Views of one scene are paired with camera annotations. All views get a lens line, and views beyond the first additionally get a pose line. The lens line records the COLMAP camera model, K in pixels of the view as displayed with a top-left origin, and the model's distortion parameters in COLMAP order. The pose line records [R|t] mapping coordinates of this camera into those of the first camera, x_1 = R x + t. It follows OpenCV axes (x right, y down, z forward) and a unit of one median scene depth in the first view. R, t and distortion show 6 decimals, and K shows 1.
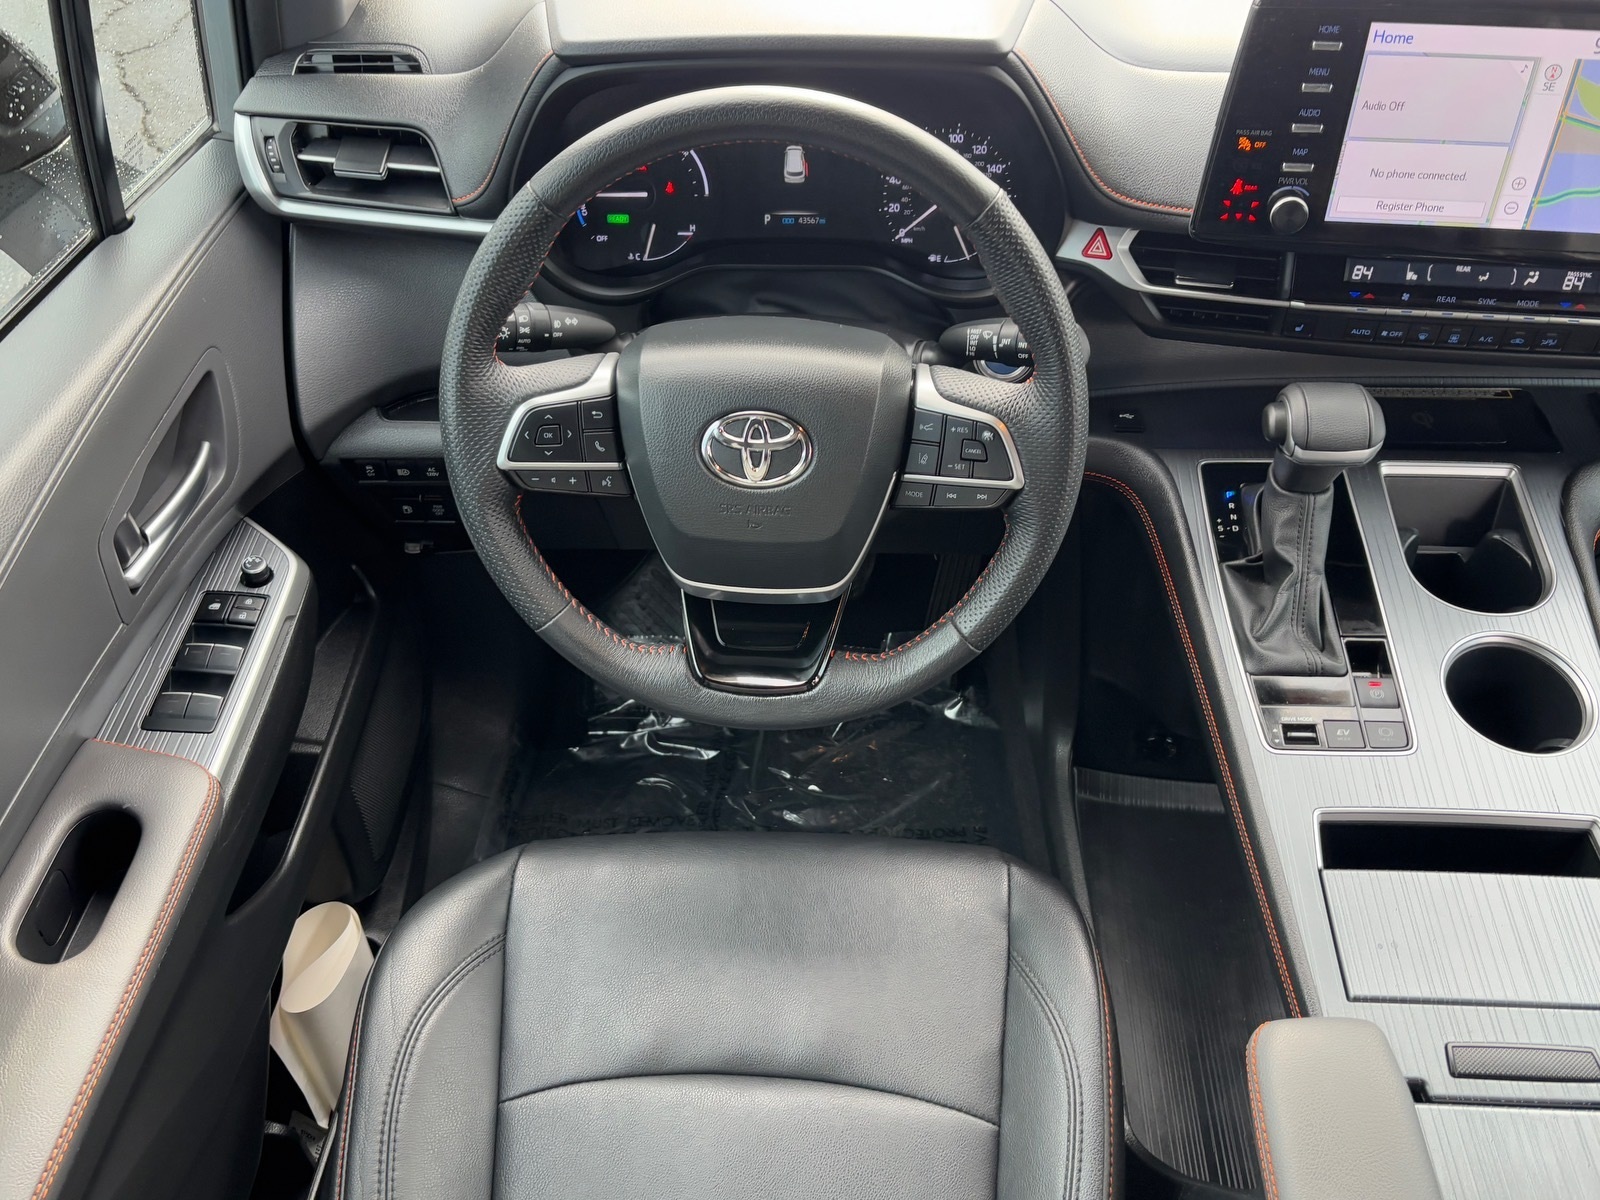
lens RADIAL K [[1361.0, 0, 791.8], [0, 1361.0, 616.2], [0, 0, 1]] dist [0.020877, -0.011997]
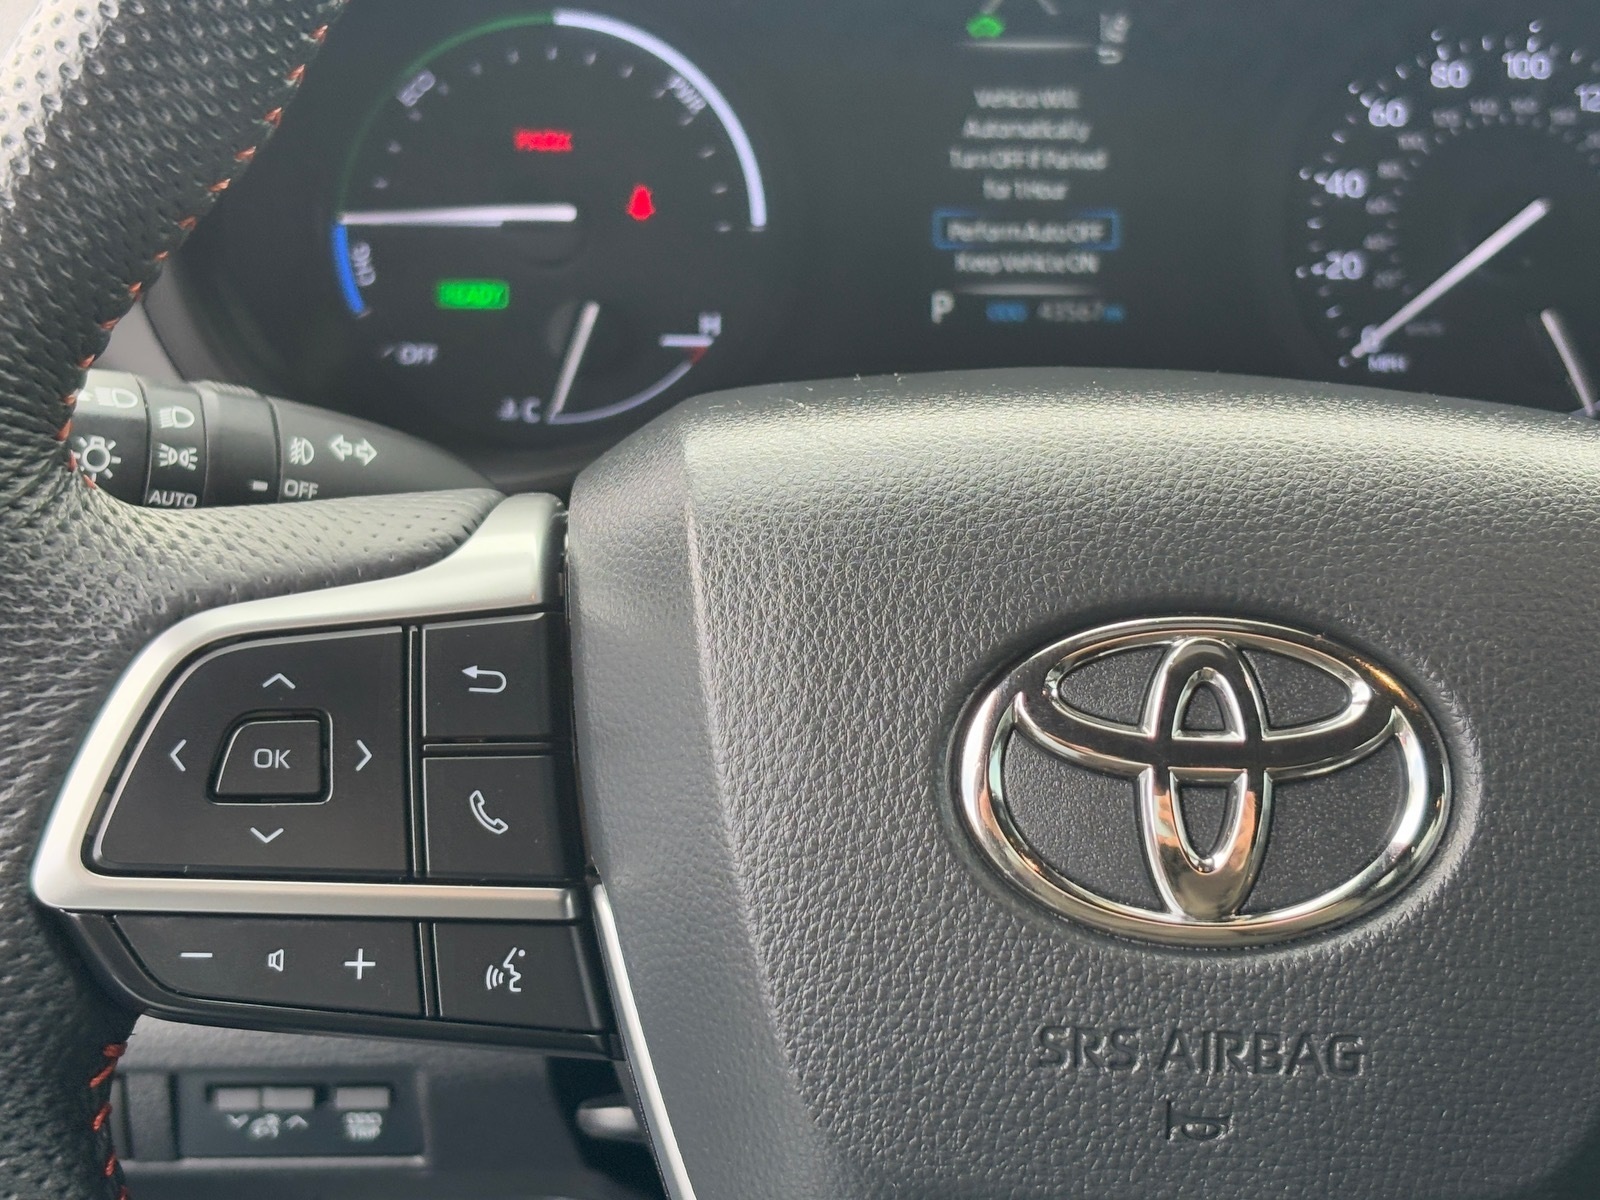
lens RADIAL K [[2738.4, 0, 810.1], [0, 2738.4, 616.5], [0, 0, 1]] dist [0.114811, 0.000000]
pose [[0.996856, 0.010169, 0.078582, -0.111018], [0.020566, 0.924537, -0.380536, 0.022828], [-0.076521, 0.380955, 0.921421, 0.491664]]
